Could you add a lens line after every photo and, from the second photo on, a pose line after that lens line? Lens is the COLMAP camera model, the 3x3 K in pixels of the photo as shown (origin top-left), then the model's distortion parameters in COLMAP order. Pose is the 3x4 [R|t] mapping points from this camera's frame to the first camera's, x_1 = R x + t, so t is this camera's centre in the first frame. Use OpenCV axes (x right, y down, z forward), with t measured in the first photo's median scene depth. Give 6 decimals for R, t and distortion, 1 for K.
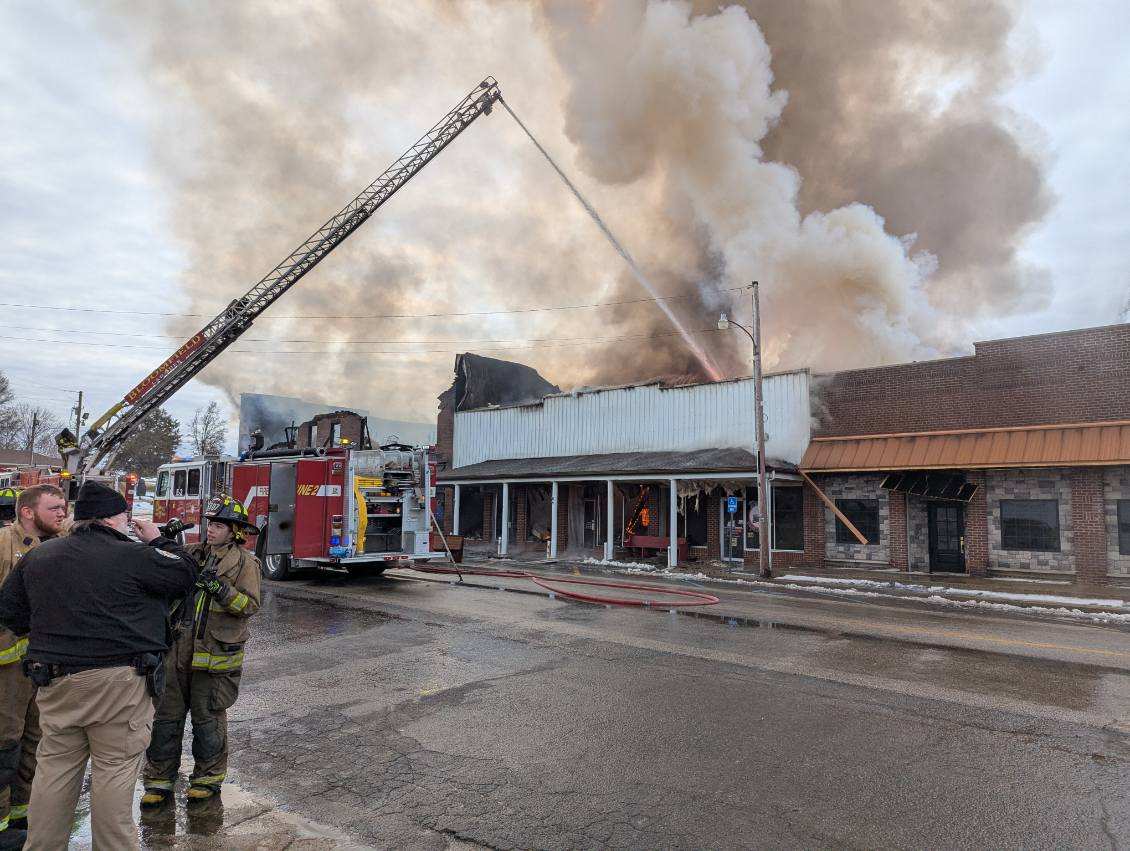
lens RADIAL K [[799.9, 0, 565.0], [0, 799.9, 425.5], [0, 0, 1]] dist [0.051478, -0.002625]
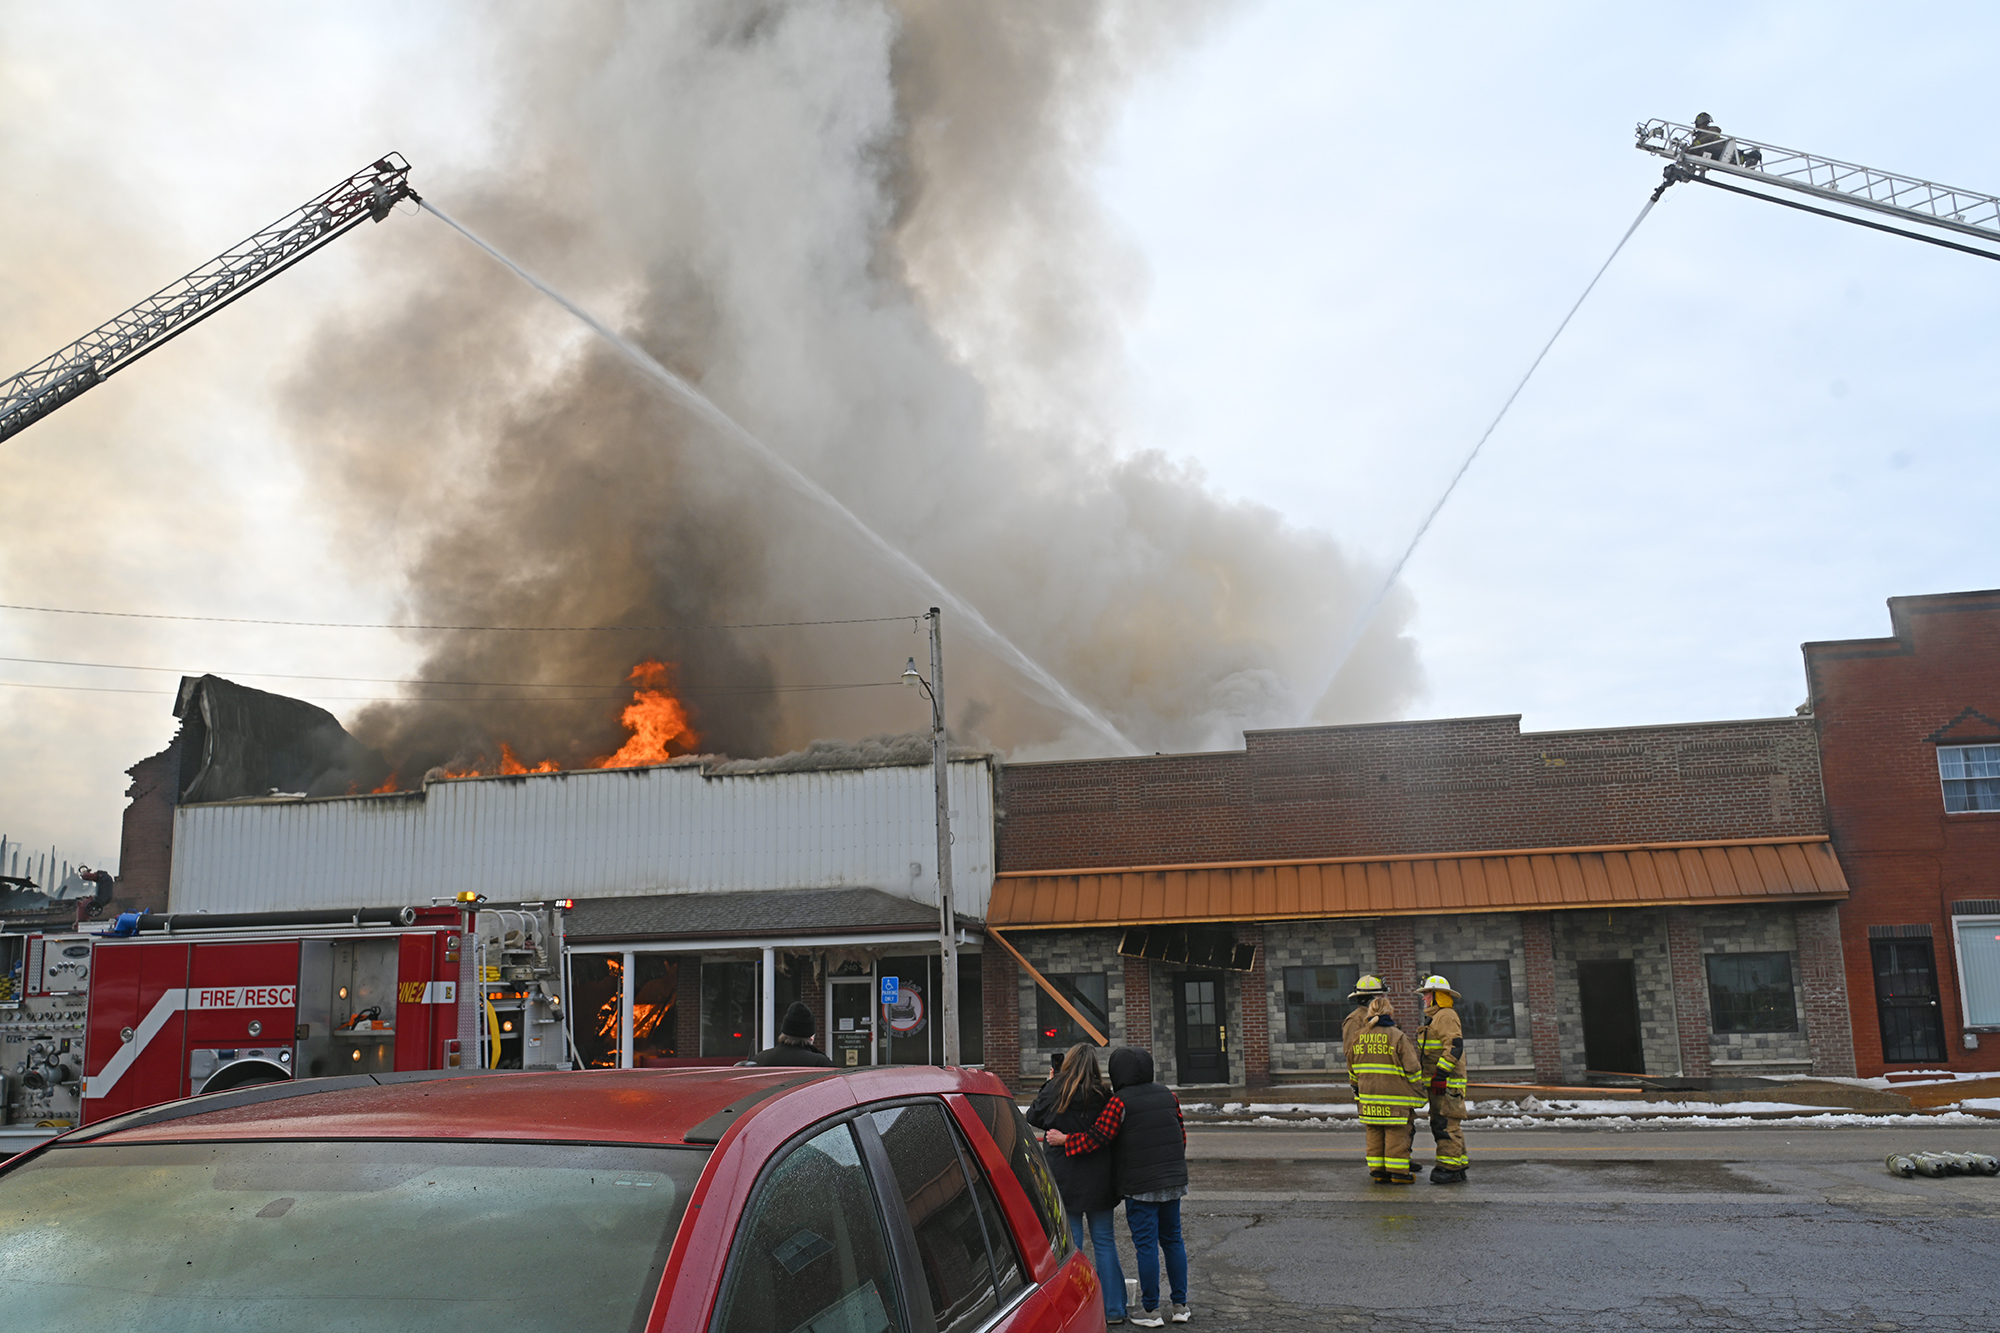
lens RADIAL K [[1622.6, 0, 1000.0], [0, 1622.6, 666.5], [0, 0, 1]] dist [-0.003579, -0.000798]
pose [[0.866959, 0.062186, 0.494485, -0.320853], [-0.015239, 0.995029, -0.098415, -0.019166], [-0.498147, 0.077787, 0.863597, -0.060890]]
